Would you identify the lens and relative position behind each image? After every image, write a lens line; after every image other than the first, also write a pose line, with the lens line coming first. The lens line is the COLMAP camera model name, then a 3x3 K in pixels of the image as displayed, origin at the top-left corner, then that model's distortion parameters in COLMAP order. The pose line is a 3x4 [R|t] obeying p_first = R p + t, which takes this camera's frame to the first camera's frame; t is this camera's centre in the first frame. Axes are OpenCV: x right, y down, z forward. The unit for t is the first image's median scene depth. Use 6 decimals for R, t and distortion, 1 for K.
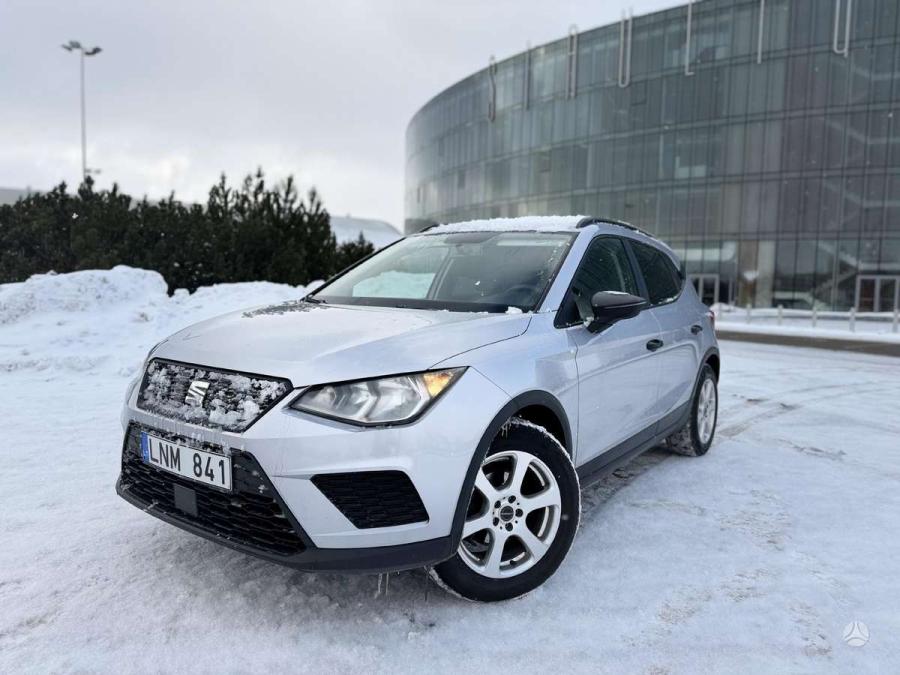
lens RADIAL K [[627.1, 0, 441.2], [0, 627.1, 342.5], [0, 0, 1]] dist [-0.008425, -0.006221]
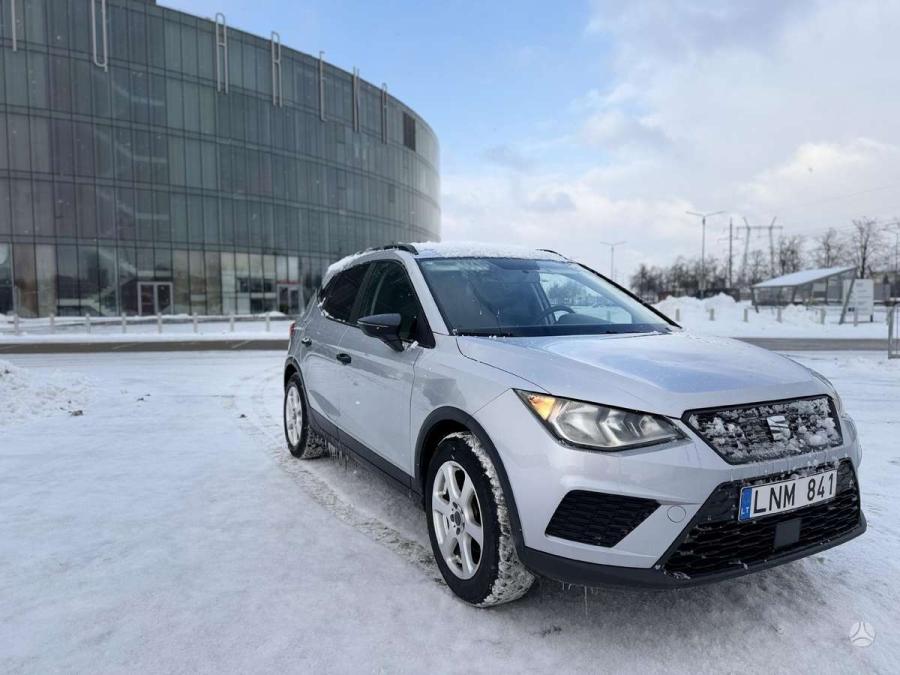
lens RADIAL K [[623.1, 0, 447.7], [0, 623.1, 335.0], [0, 0, 1]] dist [0.057826, -0.077506]
pose [[0.441519, -0.076424, 0.893991, -0.440030], [0.093829, 0.994836, 0.038705, -0.046647], [-0.892332, 0.066793, 0.446410, 0.286599]]
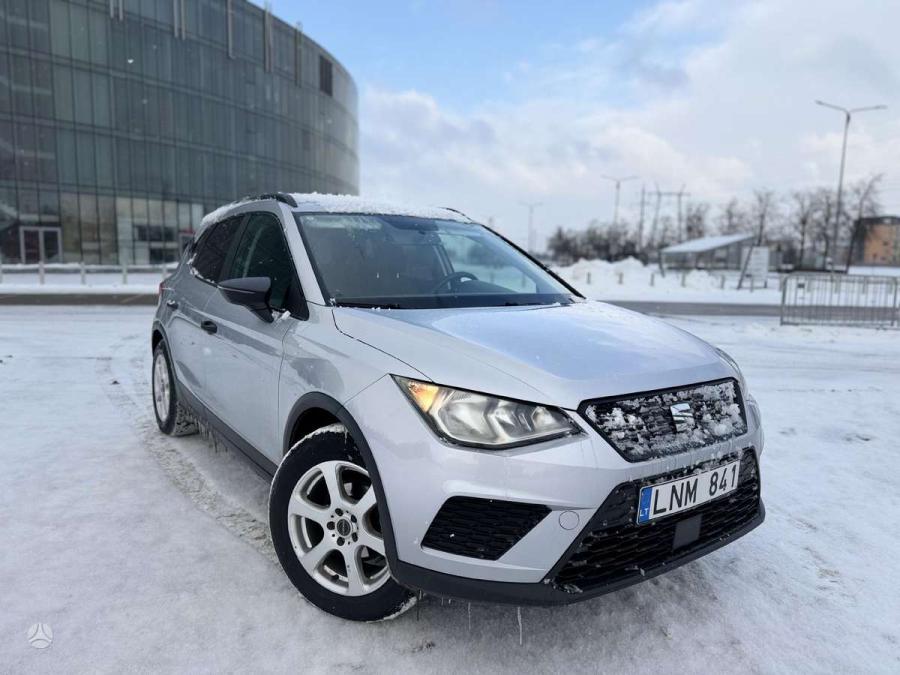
lens RADIAL K [[631.9, 0, 446.5], [0, 631.9, 333.9], [0, 0, 1]] dist [0.002496, -0.002468]
pose [[0.325562, -0.130505, 0.936471, -0.387670], [0.067749, 0.991103, 0.114566, -0.049285], [-0.943090, 0.026146, 0.331507, 0.287446]]
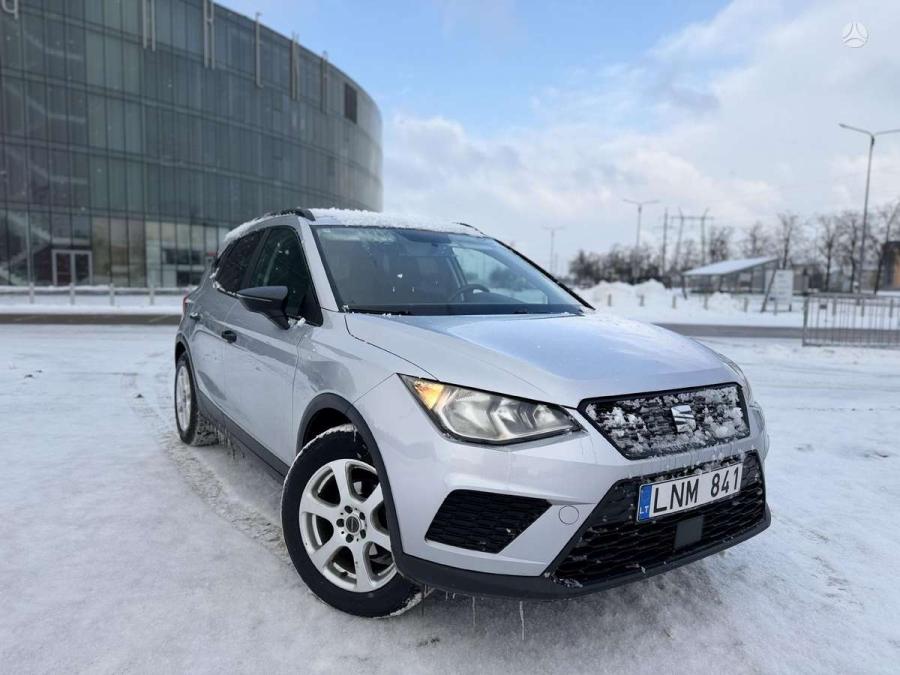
lens RADIAL K [[630.0, 0, 450.0], [0, 630.0, 337.5], [0, 0, 1]] dist [0.010639, -0.011942]
pose [[0.353265, -0.099894, 0.930175, -0.394728], [0.066471, 0.994450, 0.081552, -0.040702], [-0.933159, 0.033020, 0.357944, 0.278285]]
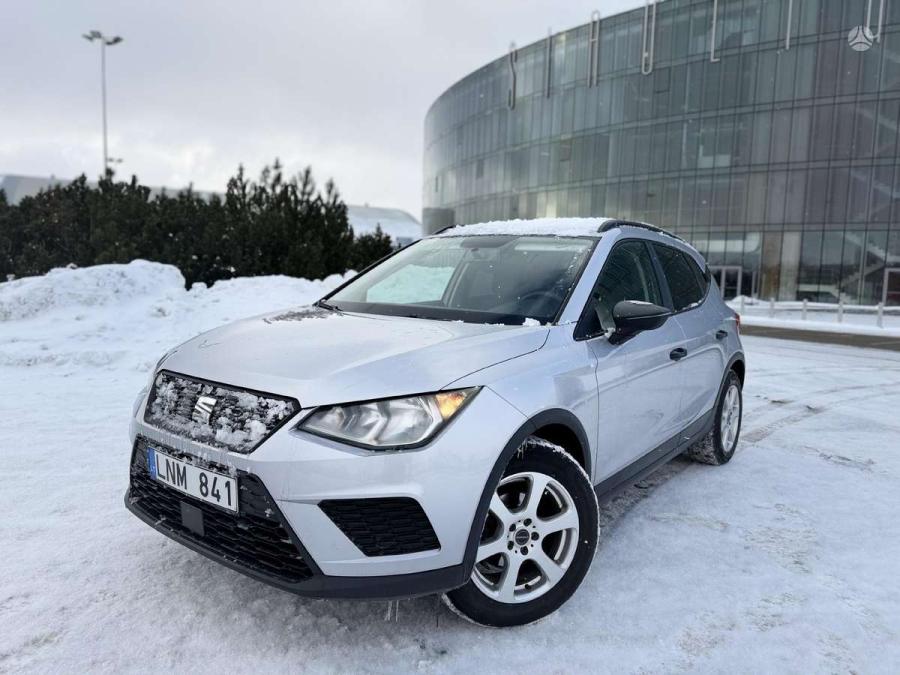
lens RADIAL K [[627.1, 0, 441.2], [0, 627.1, 342.5], [0, 0, 1]] dist [-0.008425, -0.006221]
pose [[0.999562, 0.008109, -0.028462, 0.001545], [-0.007615, 0.999819, 0.017425, -0.012186], [0.028598, -0.017200, 0.999443, 0.011178]]
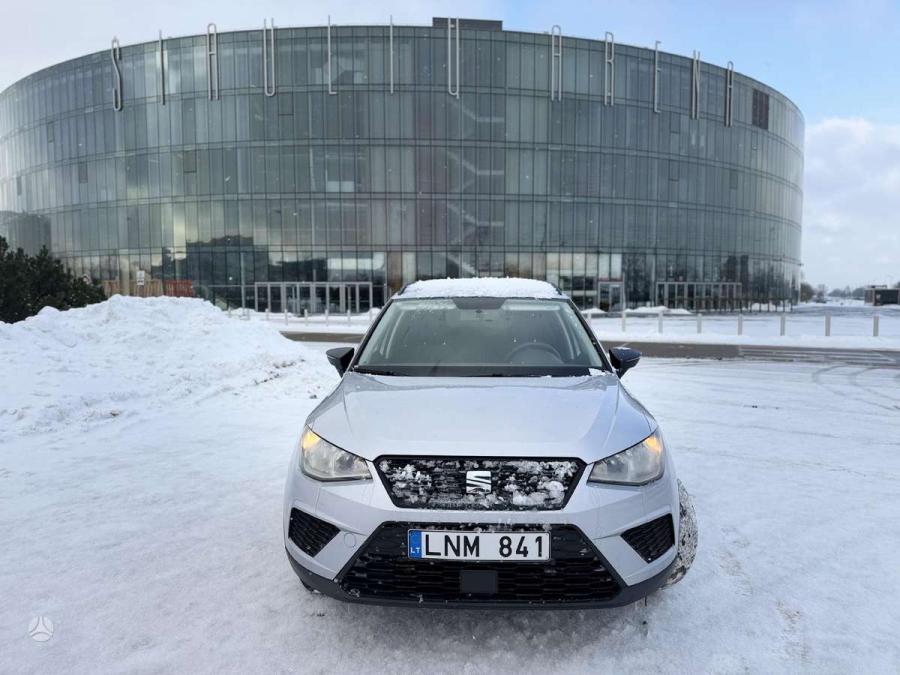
lens RADIAL K [[619.5, 0, 455.3], [0, 619.5, 341.0], [0, 0, 1]] dist [0.079836, -0.117207]
pose [[0.833216, -0.064189, 0.549210, -0.287699], [0.068440, 0.997574, 0.012760, -0.053053], [-0.548696, 0.026956, 0.835587, 0.026007]]
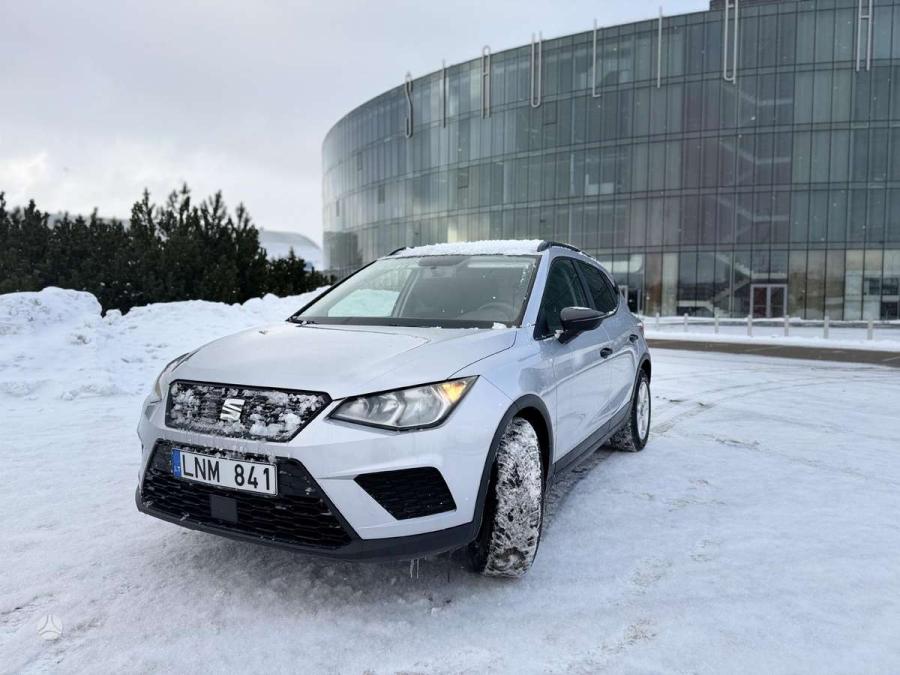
lens RADIAL K [[623.0, 0, 451.7], [0, 623.0, 337.8], [0, 0, 1]] dist [0.055712, -0.079651]
pose [[0.989483, -0.024178, 0.142617, -0.045239], [0.028127, 0.999273, -0.025740, -0.002068], [-0.141890, 0.029481, 0.989443, -0.044787]]
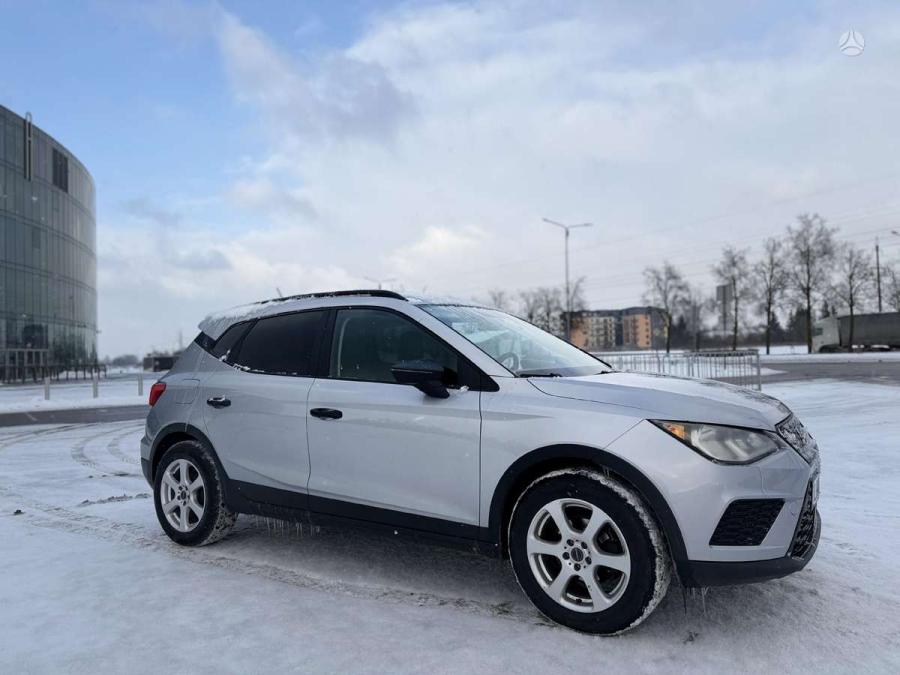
lens RADIAL K [[623.0, 0, 451.7], [0, 623.0, 337.8], [0, 0, 1]] dist [0.055712, -0.079651]
pose [[-0.058550, 0.005488, 0.998269, -0.484044], [0.110497, 0.993876, 0.001017, -0.060709], [-0.992150, 0.110366, -0.058798, 0.511346]]
